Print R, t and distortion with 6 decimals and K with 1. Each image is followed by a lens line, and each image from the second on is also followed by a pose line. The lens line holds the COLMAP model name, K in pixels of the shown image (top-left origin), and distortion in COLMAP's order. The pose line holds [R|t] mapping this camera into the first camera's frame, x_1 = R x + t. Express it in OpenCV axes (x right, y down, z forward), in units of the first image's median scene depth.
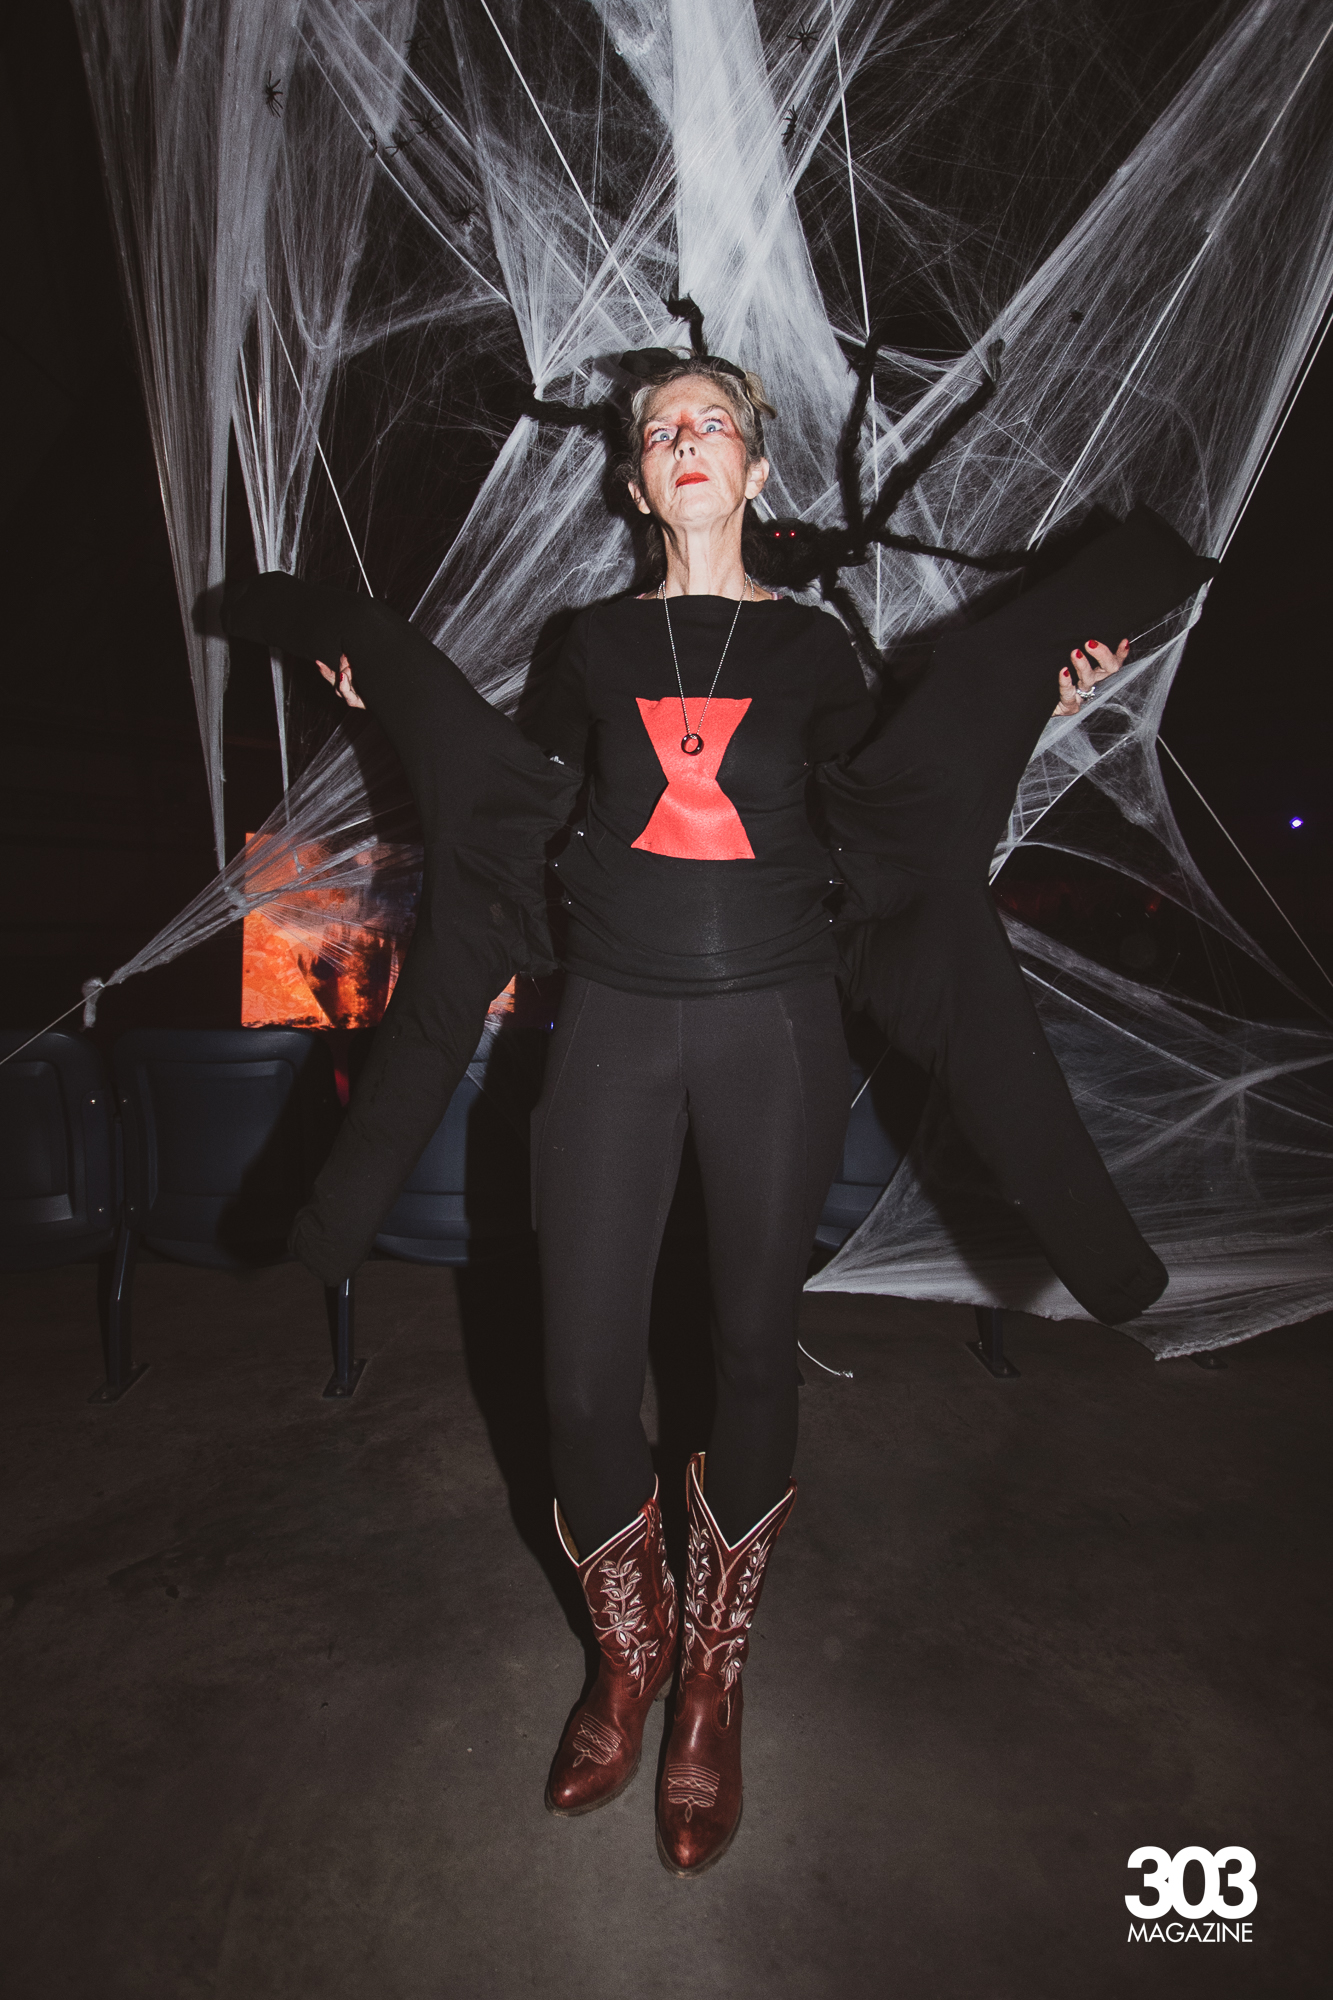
lens RADIAL K [[1061.2, 0, 645.9], [0, 1061.2, 852.8], [0, 0, 1]] dist [-0.026829, 0.001735]
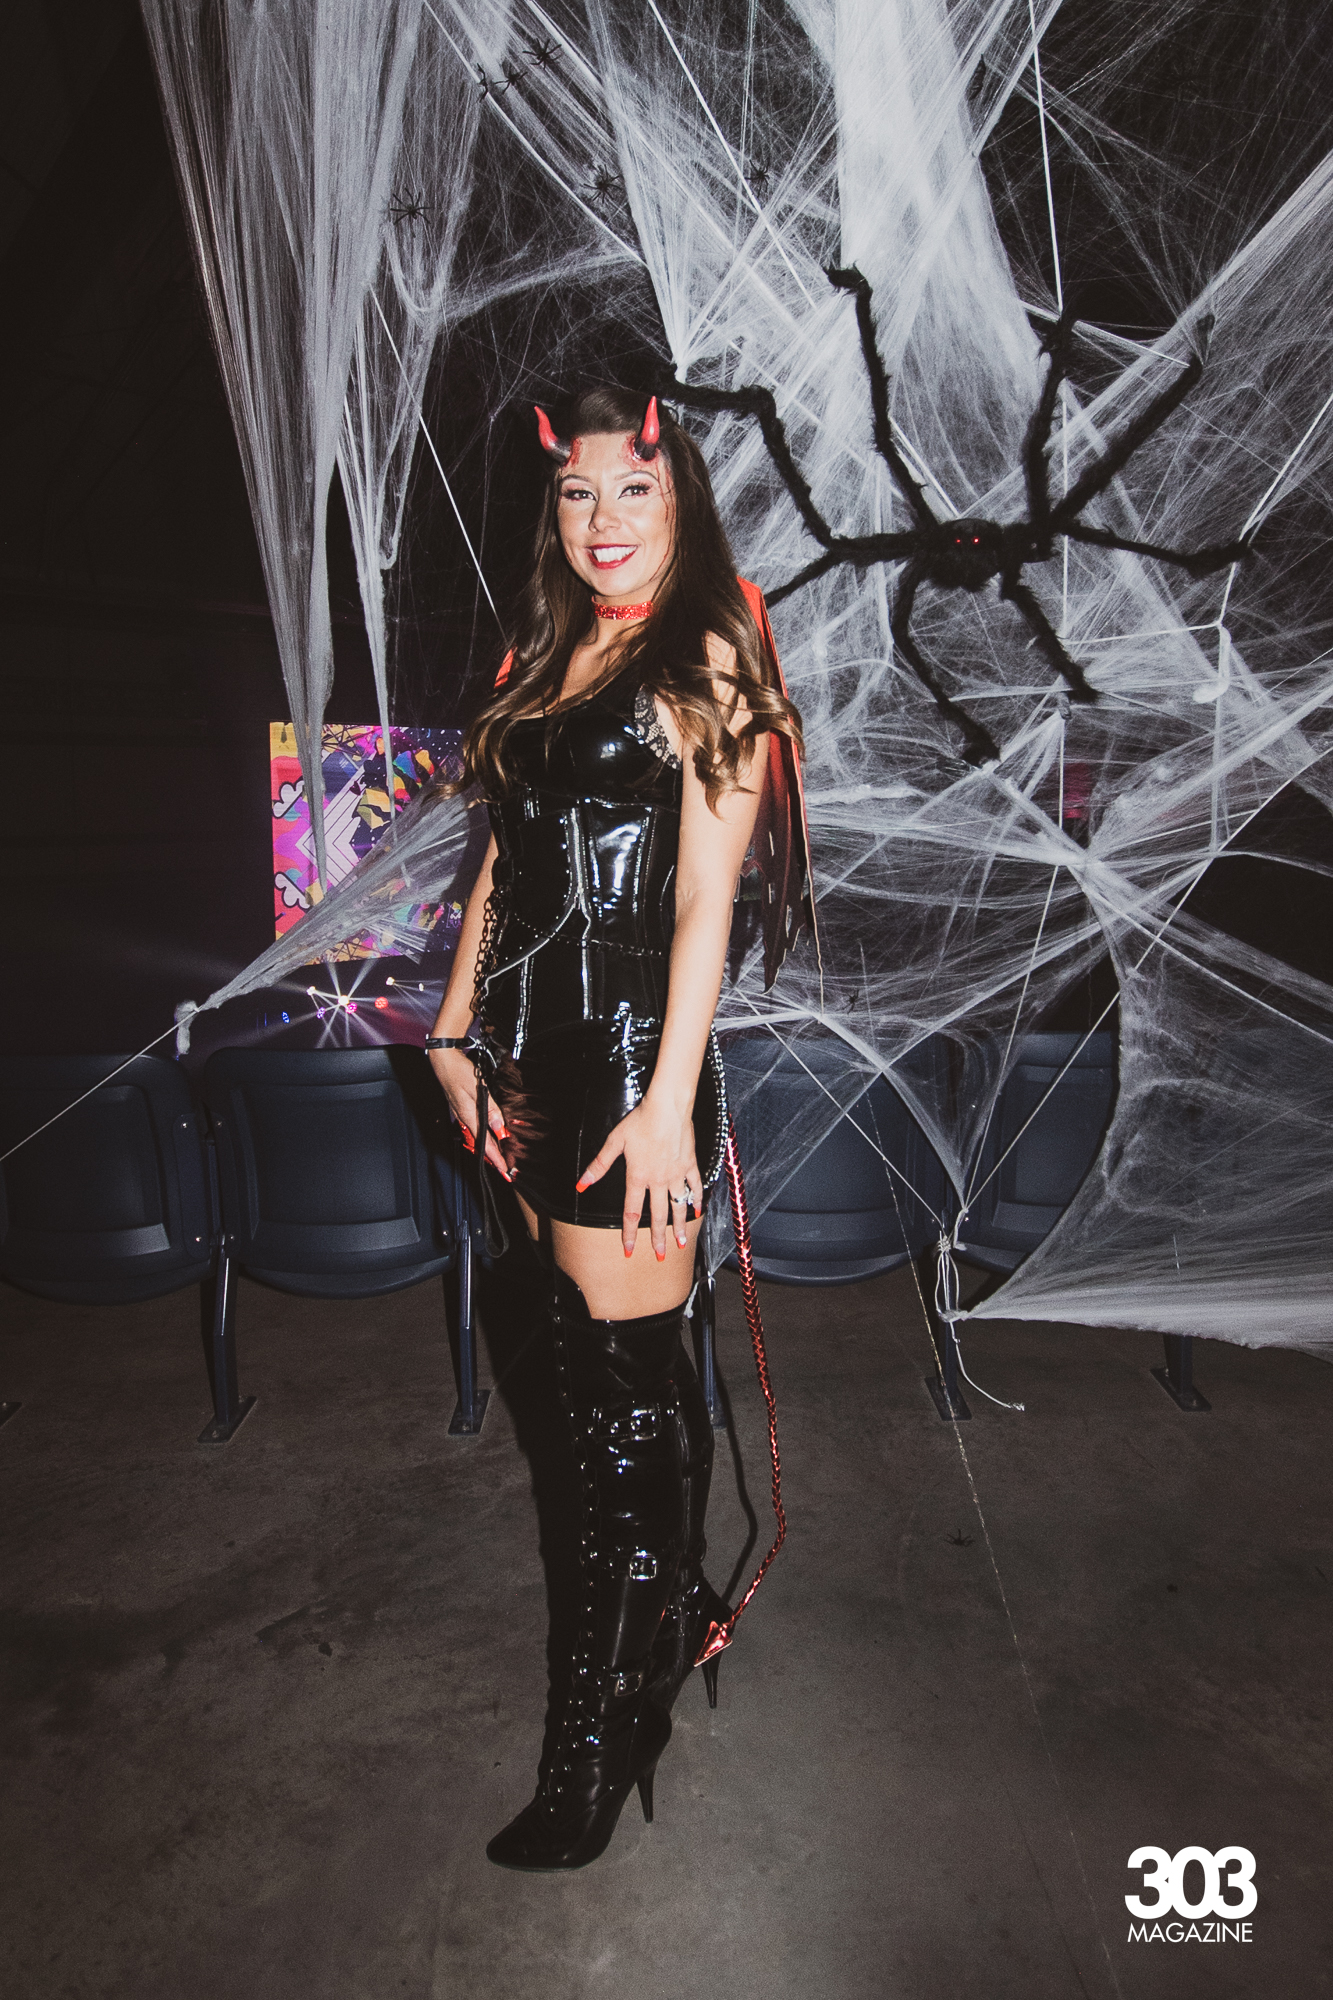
lens RADIAL K [[1318.7, 0, 710.2], [0, 1318.7, 860.5], [0, 0, 1]] dist [-0.018090, -0.002144]
pose [[0.999333, -0.013848, -0.033789, -0.044811], [0.017469, 0.993850, 0.109348, -0.153879], [0.032067, -0.109866, 0.993429, -0.124197]]
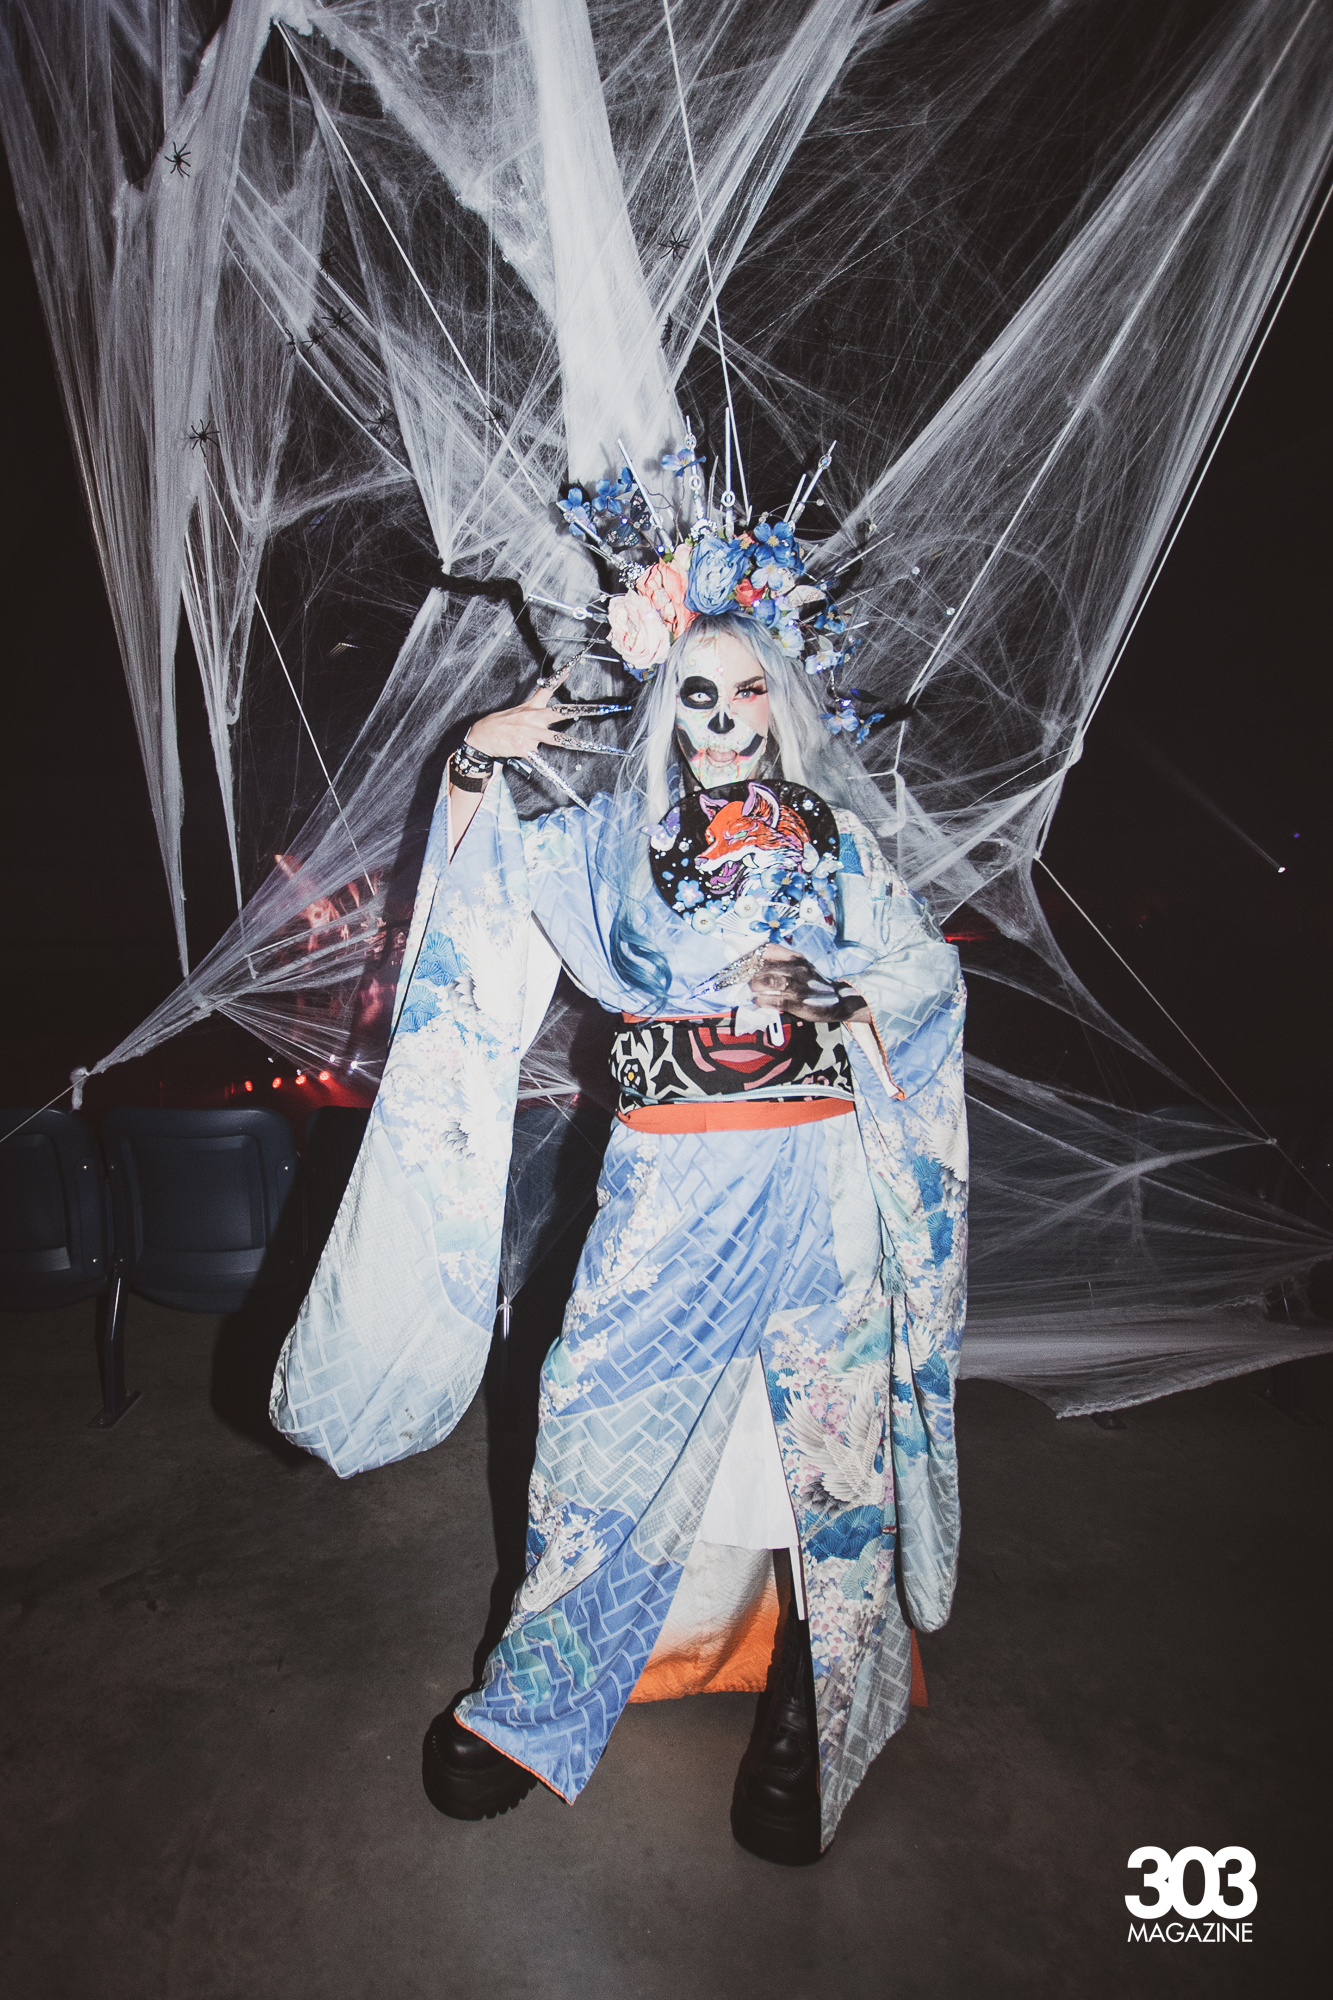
lens RADIAL K [[1046.4, 0, 557.7], [0, 1046.4, 914.7], [0, 0, 1]] dist [-0.024809, -0.000290]
pose [[0.997158, -0.000866, -0.075328, 0.094511], [0.005238, 0.998311, 0.057864, -0.139799], [0.075150, -0.058094, 0.995479, -0.083630]]
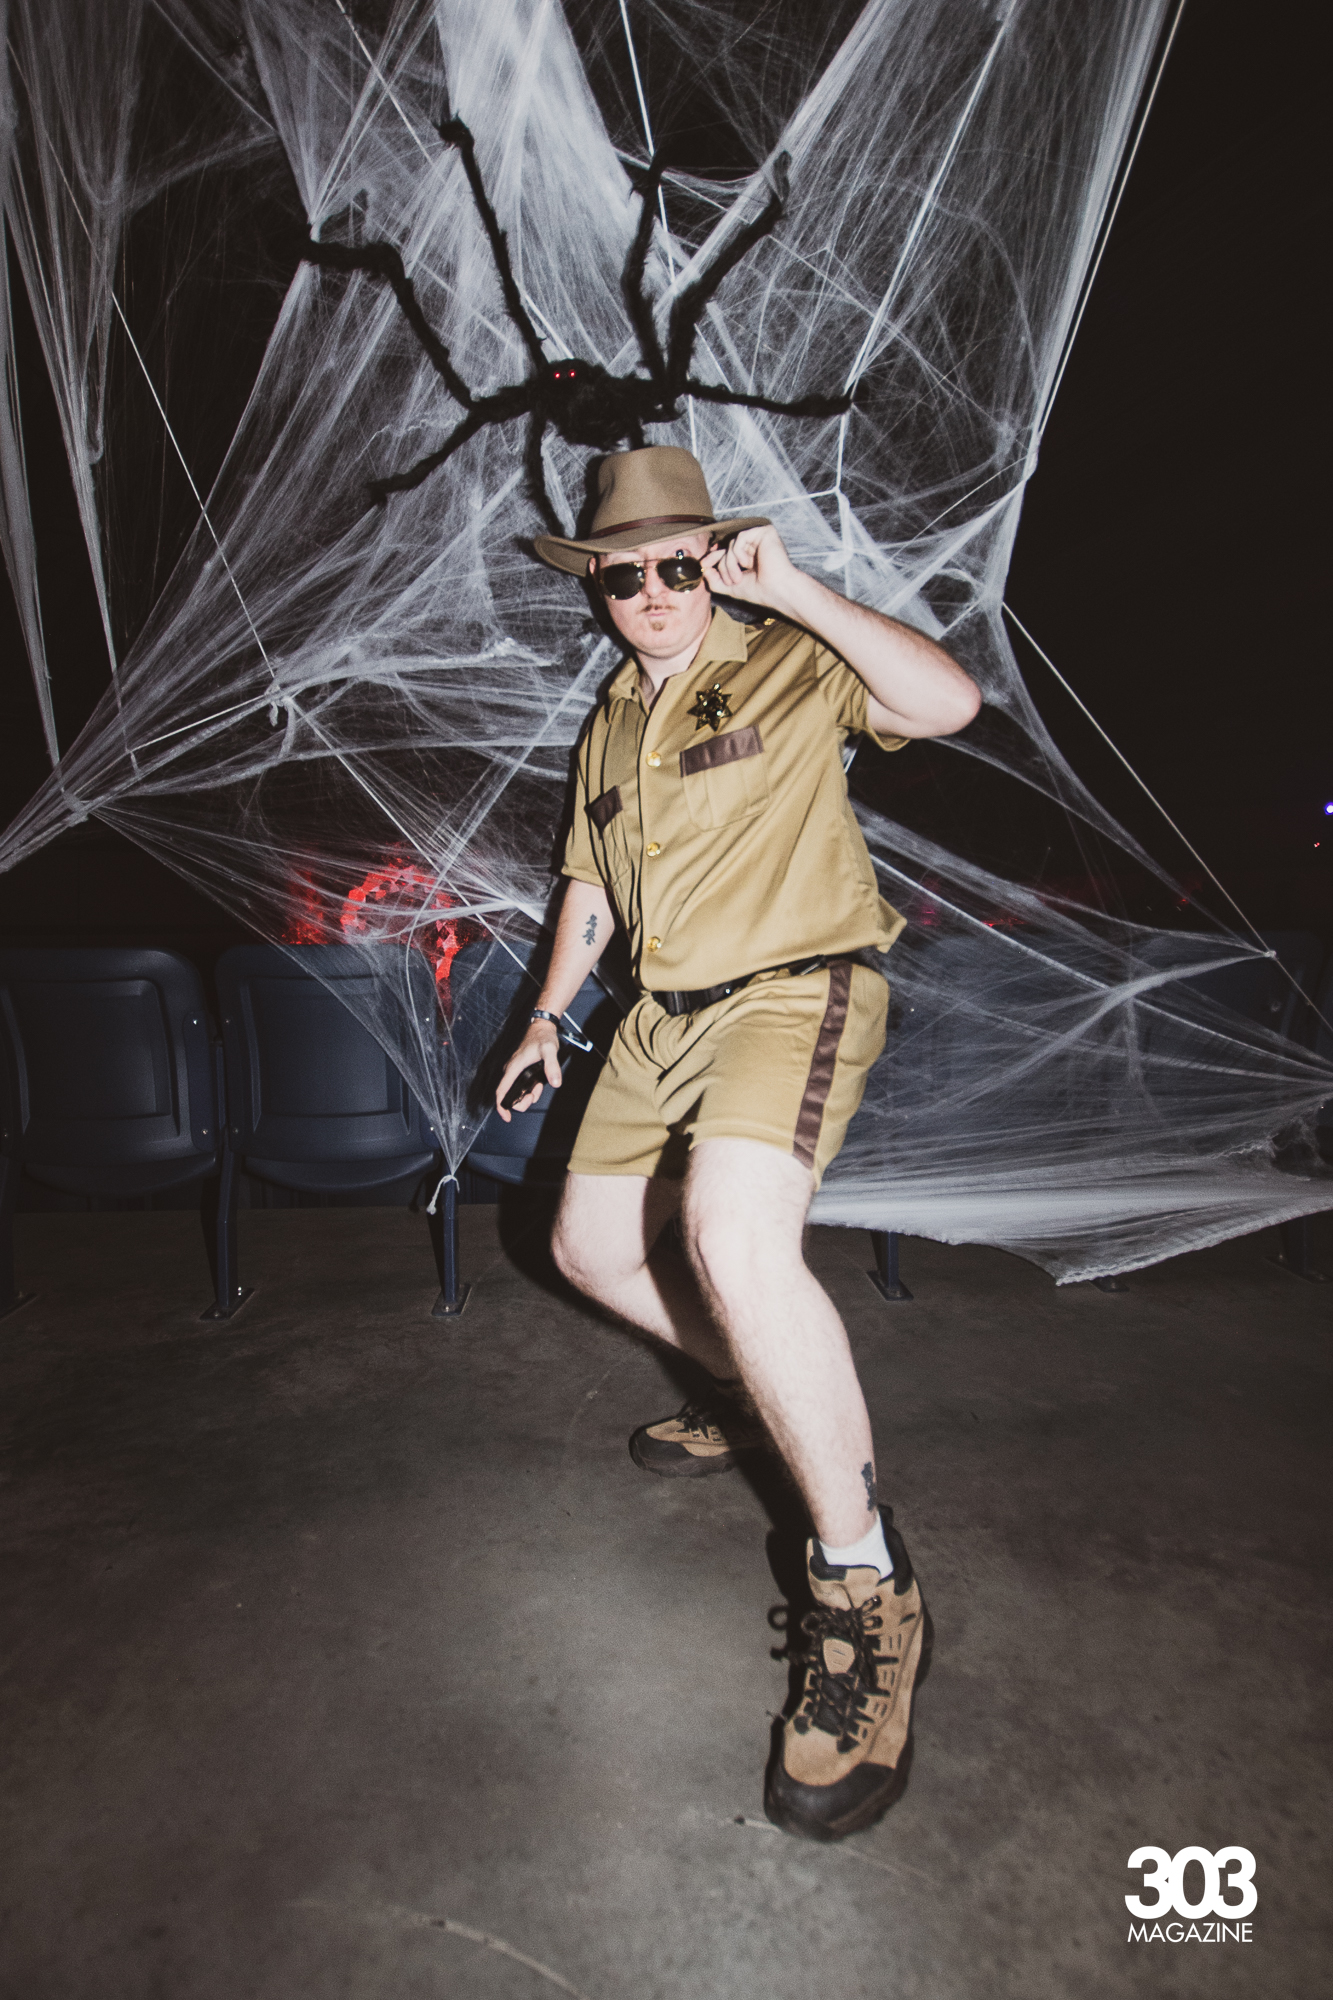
lens RADIAL K [[1083.4, 0, 665.3], [0, 1083.4, 913.1], [0, 0, 1]] dist [-0.026671, 0.000594]
pose [[0.999817, -0.013237, -0.013847, 0.217990], [0.013880, 0.998779, 0.047403, 0.132709], [0.013203, -0.047587, 0.998780, 0.015102]]
